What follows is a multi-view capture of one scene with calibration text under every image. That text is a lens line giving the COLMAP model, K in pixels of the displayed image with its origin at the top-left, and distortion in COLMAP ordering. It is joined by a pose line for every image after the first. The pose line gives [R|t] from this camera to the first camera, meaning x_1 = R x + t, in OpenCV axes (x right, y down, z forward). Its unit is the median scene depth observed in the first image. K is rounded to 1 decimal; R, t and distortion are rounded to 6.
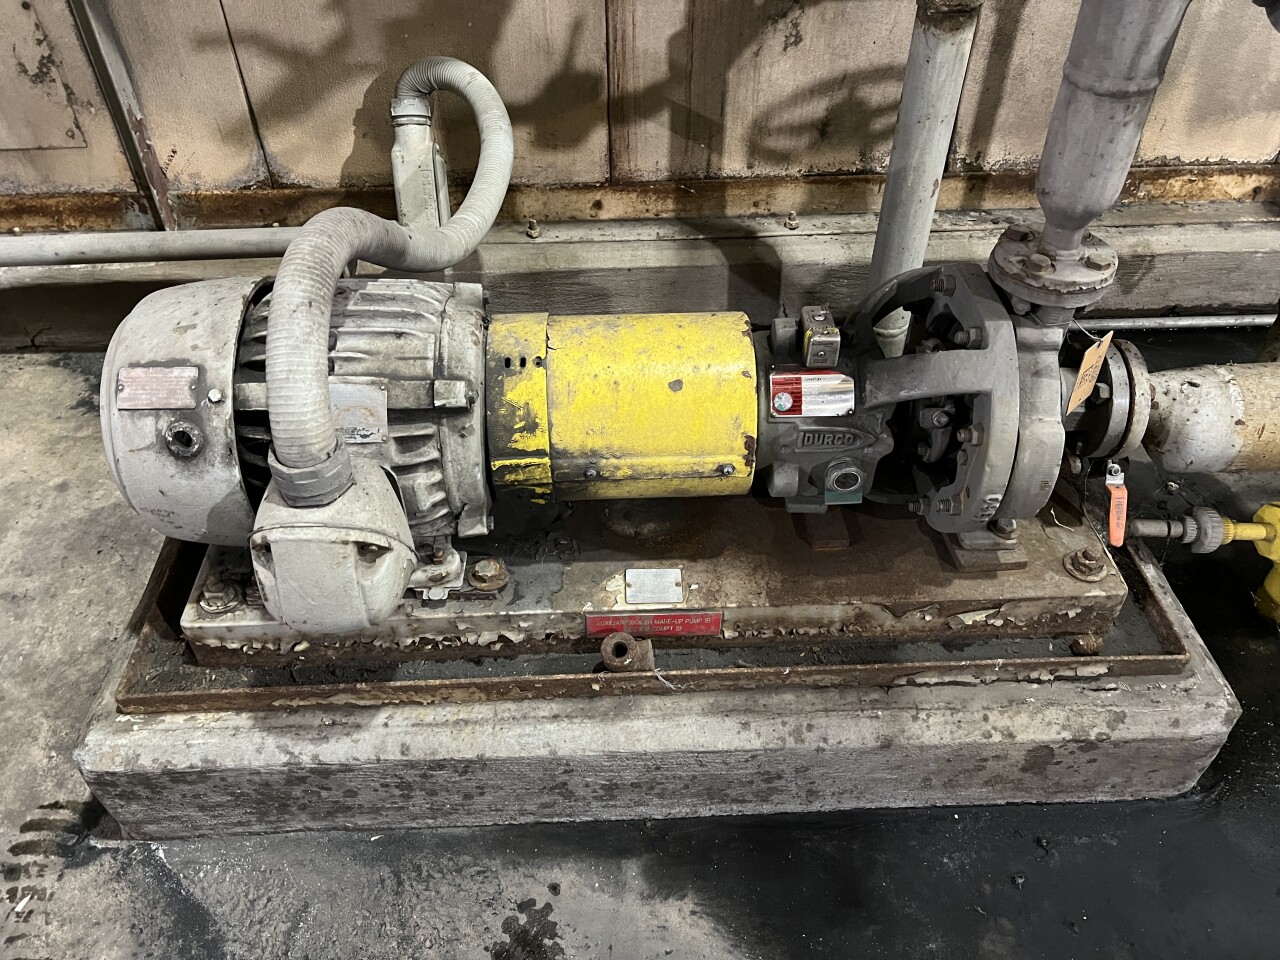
lens RADIAL K [[977.3, 0, 629.2], [0, 977.3, 477.7], [0, 0, 1]] dist [0.076448, -0.089090]
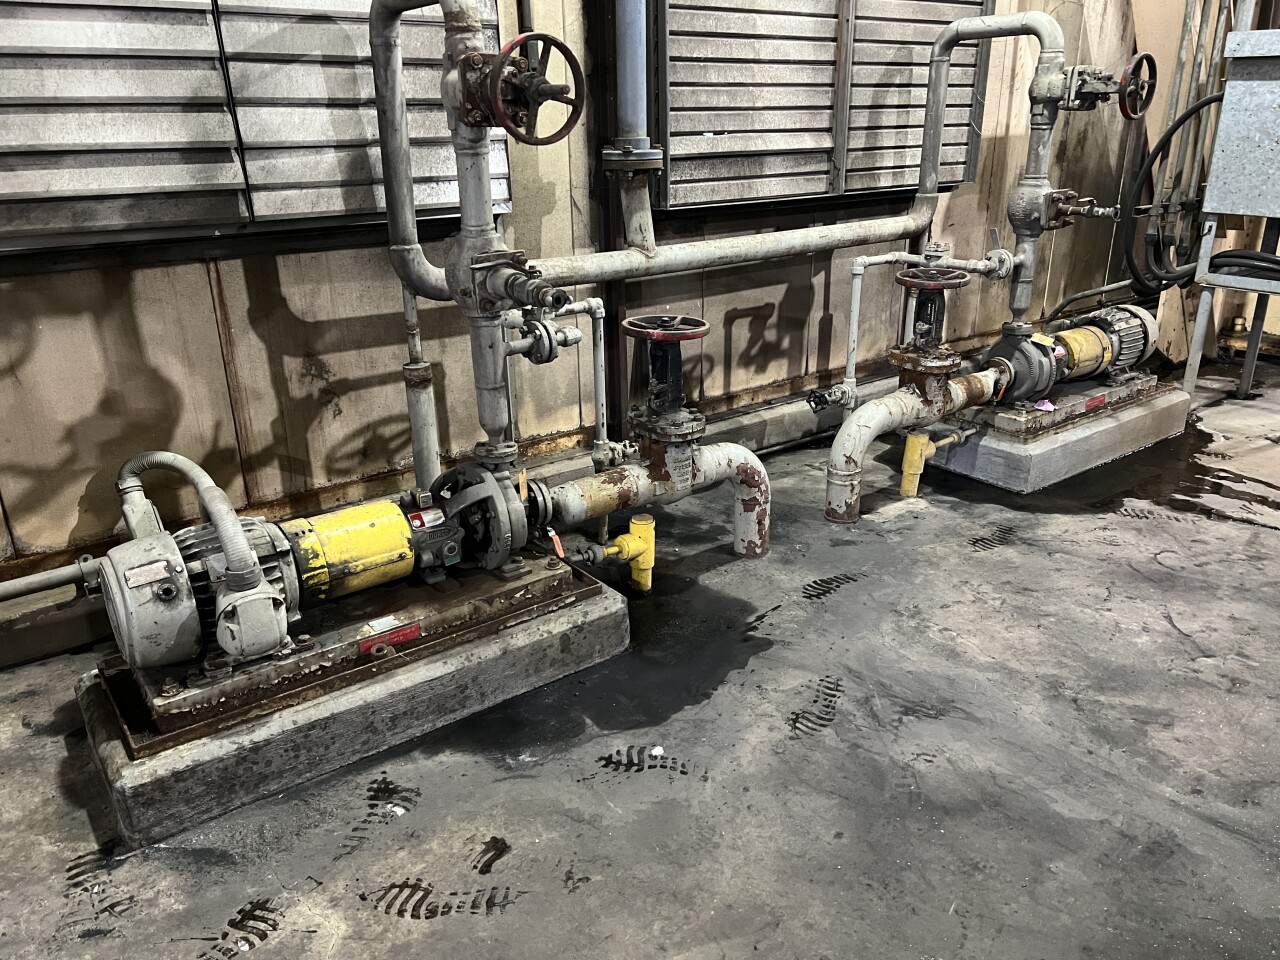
lens RADIAL K [[977.3, 0, 629.2], [0, 977.3, 477.7], [0, 0, 1]] dist [0.076448, -0.089090]
pose [[0.831798, -0.206021, 0.515430, -0.590553], [0.385528, 0.882484, -0.269427, 0.634623], [-0.399350, 0.422822, 0.813475, -1.144894]]
